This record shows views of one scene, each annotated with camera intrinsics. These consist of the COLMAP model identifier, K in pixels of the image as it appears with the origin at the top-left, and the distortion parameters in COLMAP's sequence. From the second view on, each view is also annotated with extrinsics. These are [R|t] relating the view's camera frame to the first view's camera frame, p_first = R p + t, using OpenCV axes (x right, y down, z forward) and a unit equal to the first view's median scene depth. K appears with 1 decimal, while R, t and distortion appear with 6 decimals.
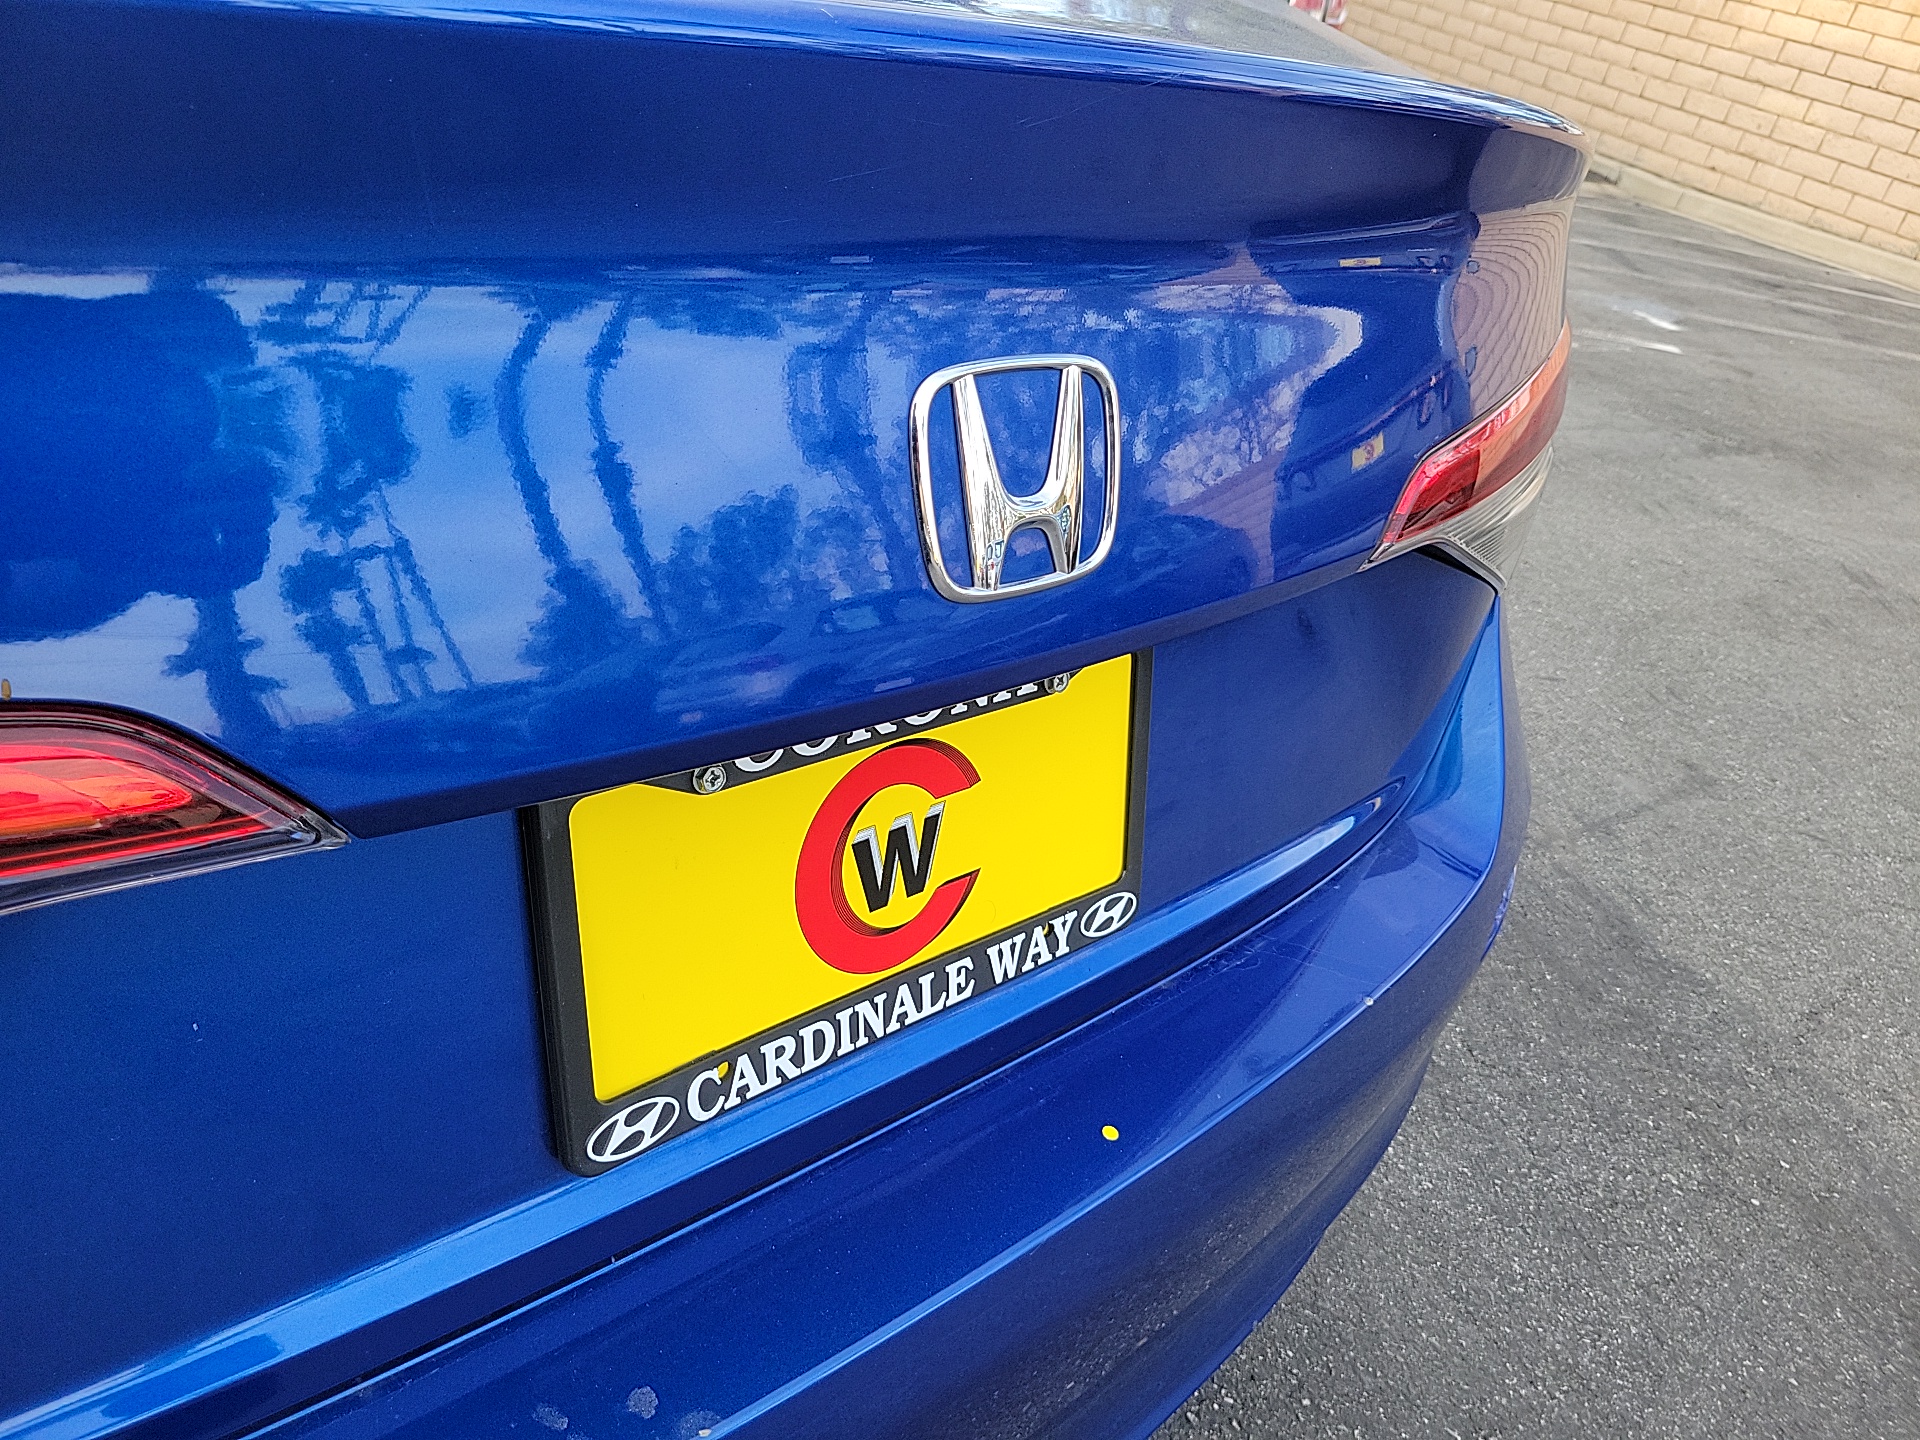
lens RADIAL K [[1456.7, 0, 953.7], [0, 1456.7, 720.9], [0, 0, 1]] dist [0.010814, -0.012562]
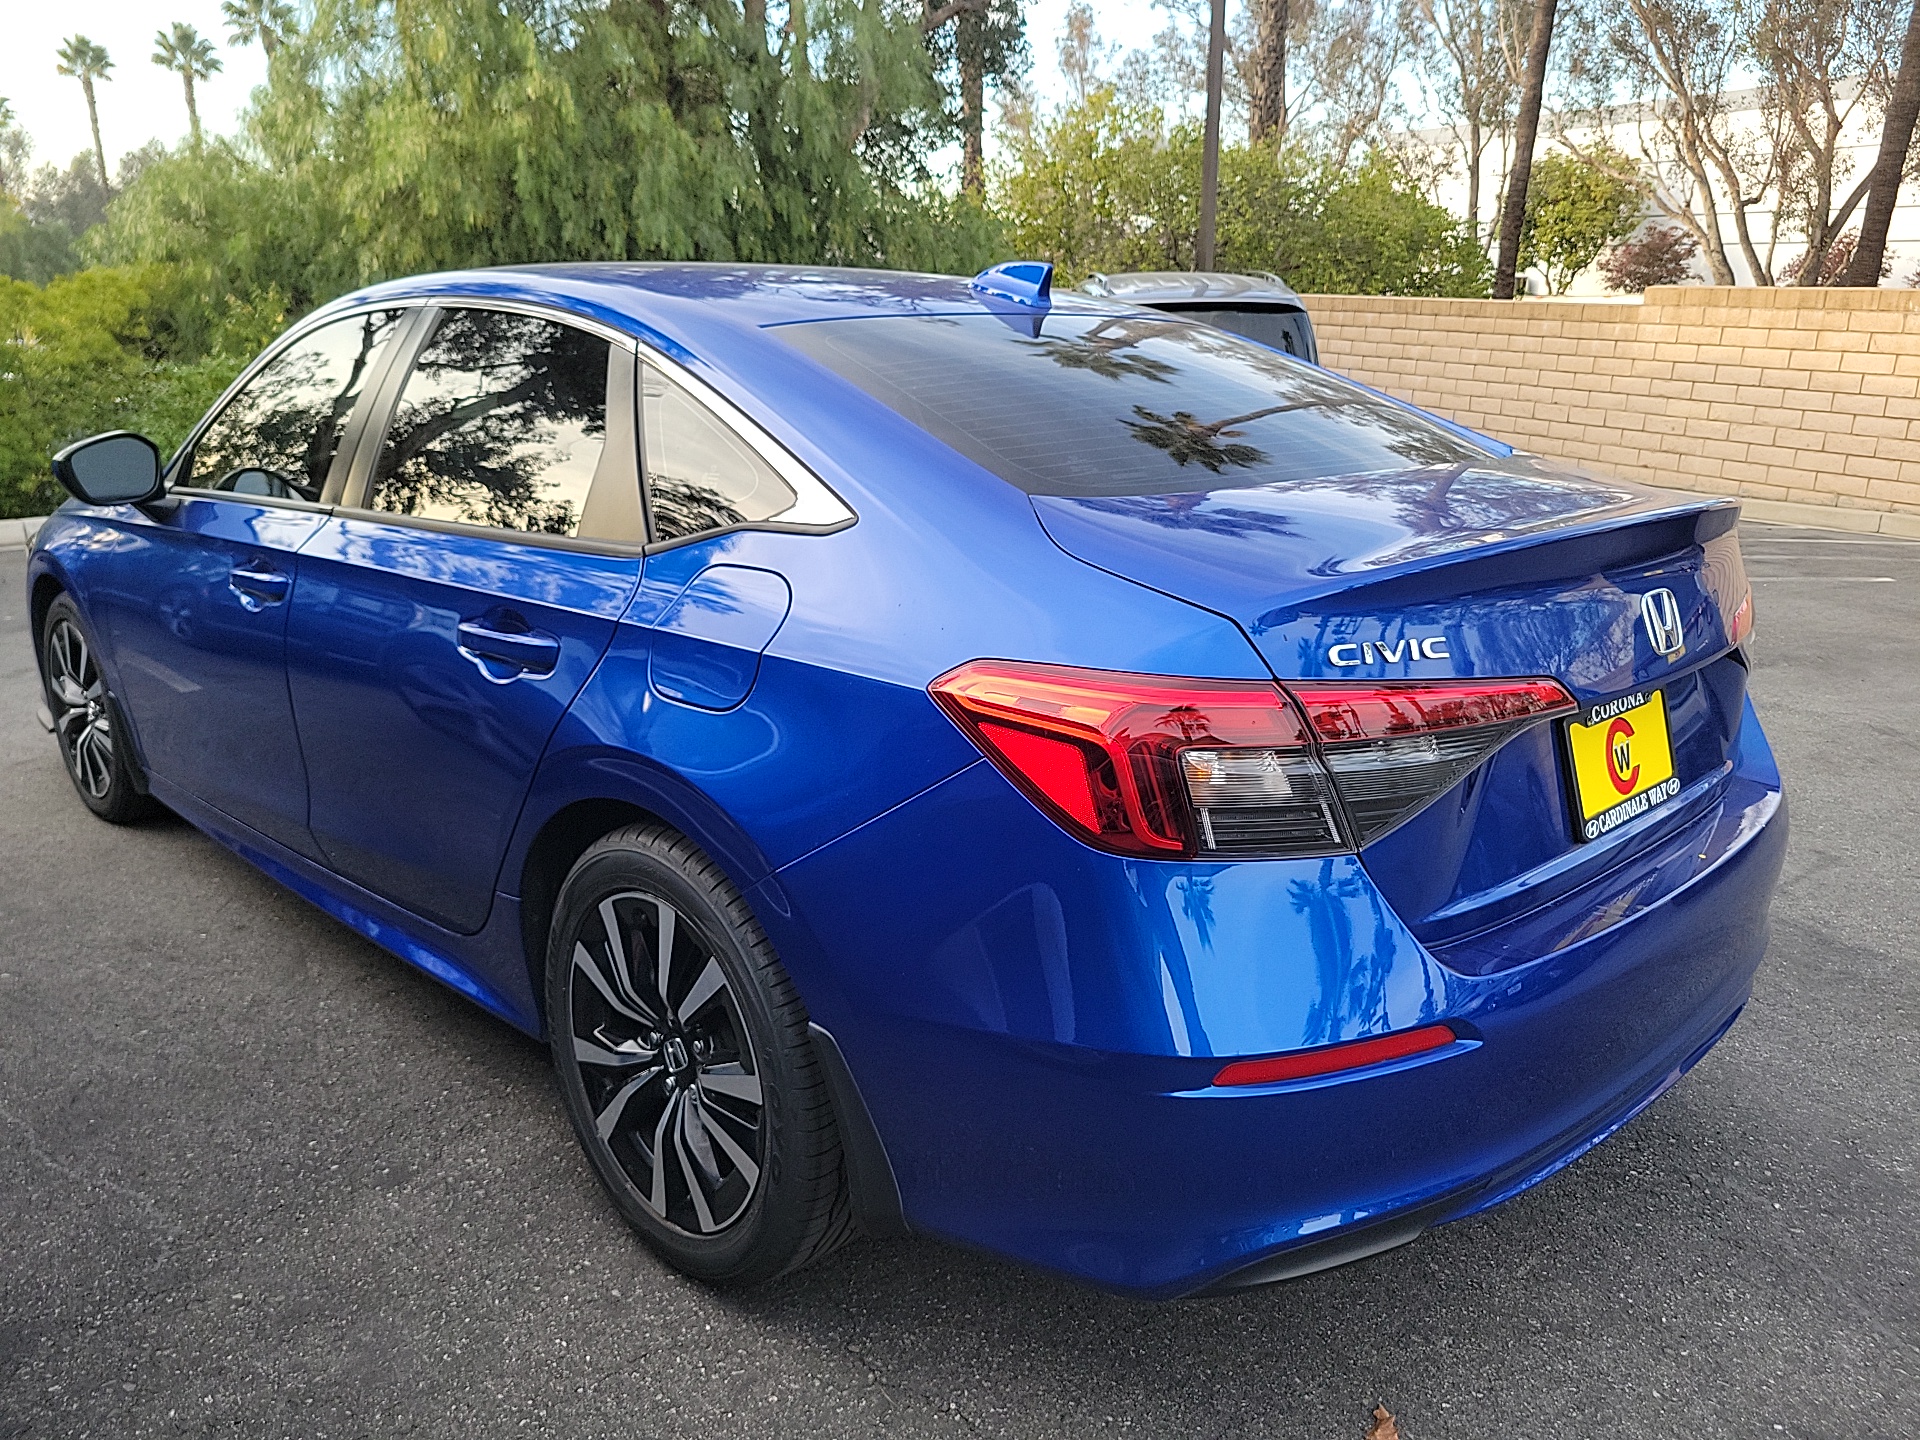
lens RADIAL K [[1456.7, 0, 936.7], [0, 1456.7, 676.0], [0, 0, 1]] dist [0.010814, -0.012562]
pose [[0.985544, -0.169361, 0.004368, -1.471836], [0.163470, 0.943861, -0.287060, 0.585791], [0.044494, 0.283625, 0.957903, -2.123165]]
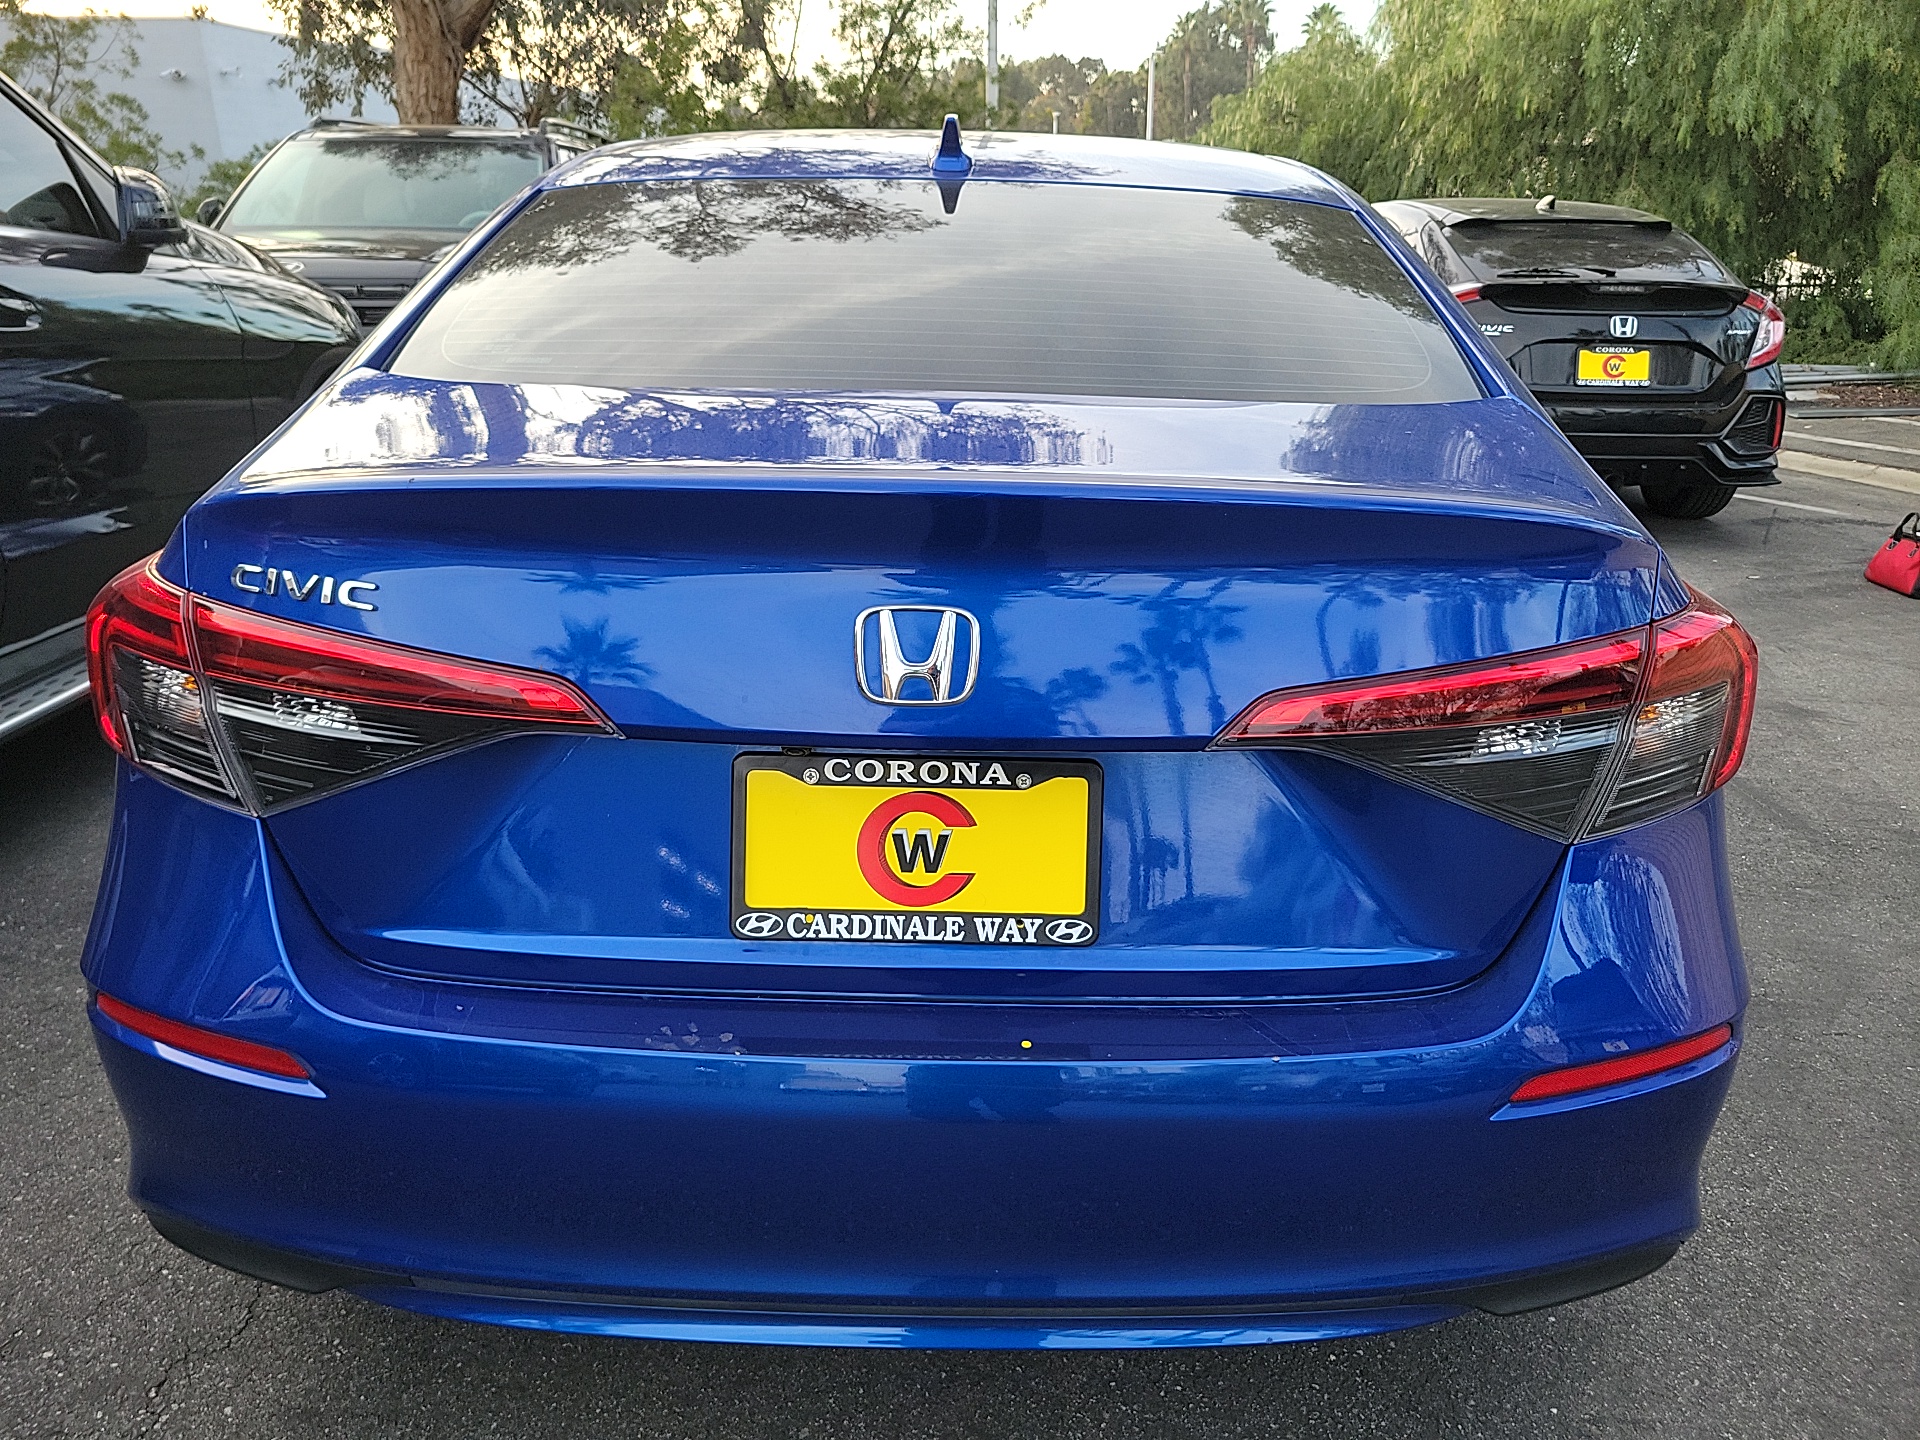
lens RADIAL K [[1456.7, 0, 973.1], [0, 1456.7, 718.5], [0, 0, 1]] dist [0.010814, -0.012562]
pose [[0.749846, 0.060277, -0.658861, 1.325748], [-0.232101, 0.956518, -0.176643, 0.255964], [0.619565, 0.285378, 0.731231, -0.493925]]
